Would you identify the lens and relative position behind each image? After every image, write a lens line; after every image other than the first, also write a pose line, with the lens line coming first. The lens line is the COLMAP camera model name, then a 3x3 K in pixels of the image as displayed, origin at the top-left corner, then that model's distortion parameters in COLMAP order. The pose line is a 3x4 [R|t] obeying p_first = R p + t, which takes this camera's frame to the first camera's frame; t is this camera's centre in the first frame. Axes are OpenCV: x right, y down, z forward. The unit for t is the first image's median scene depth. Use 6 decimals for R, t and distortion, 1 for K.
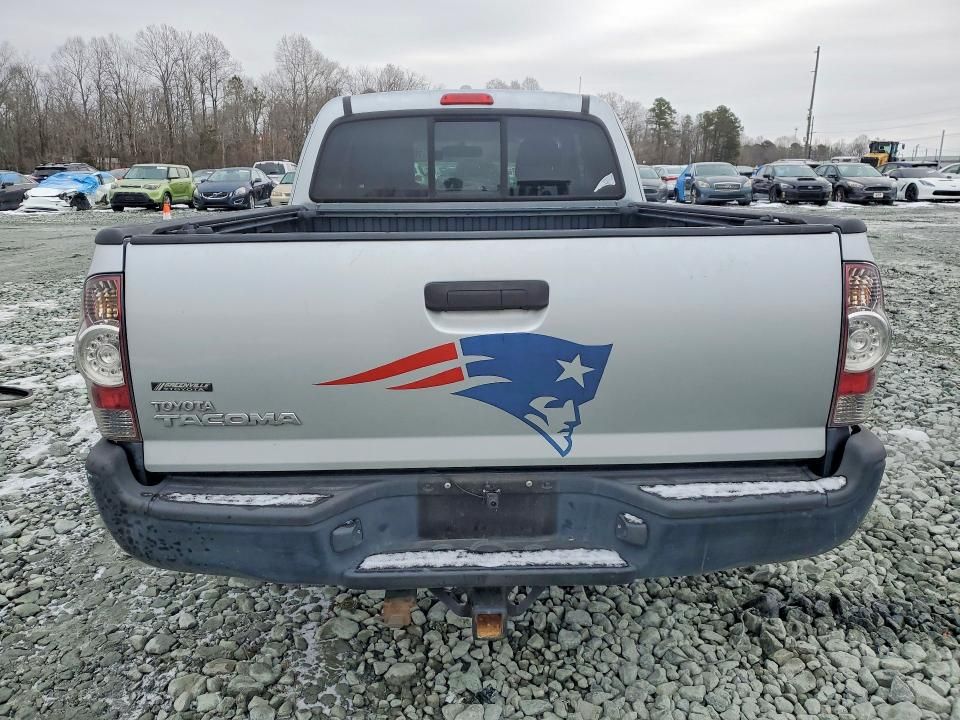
lens RADIAL K [[722.6, 0, 486.3], [0, 722.6, 357.8], [0, 0, 1]] dist [0.025973, -0.006993]
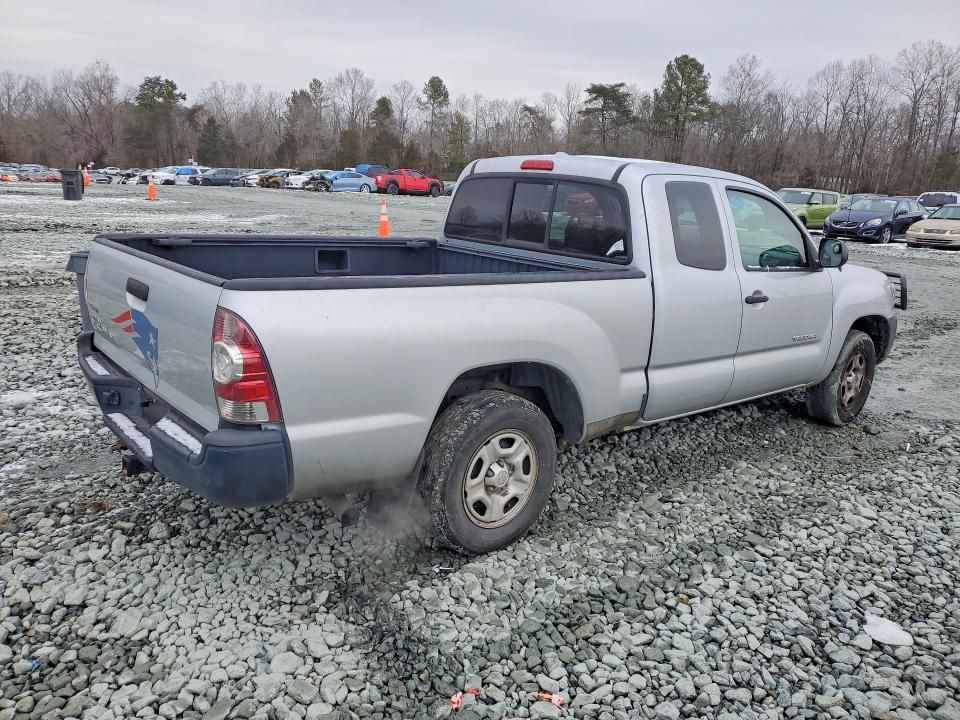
lens RADIAL K [[751.7, 0, 480.0], [0, 751.7, 360.0], [0, 0, 1]] dist [-0.002245, -0.001107]
pose [[0.612611, 0.224199, -0.757920, 0.119538], [-0.247202, 0.965167, 0.085696, -0.017344], [0.750732, 0.134862, 0.646694, 0.023811]]
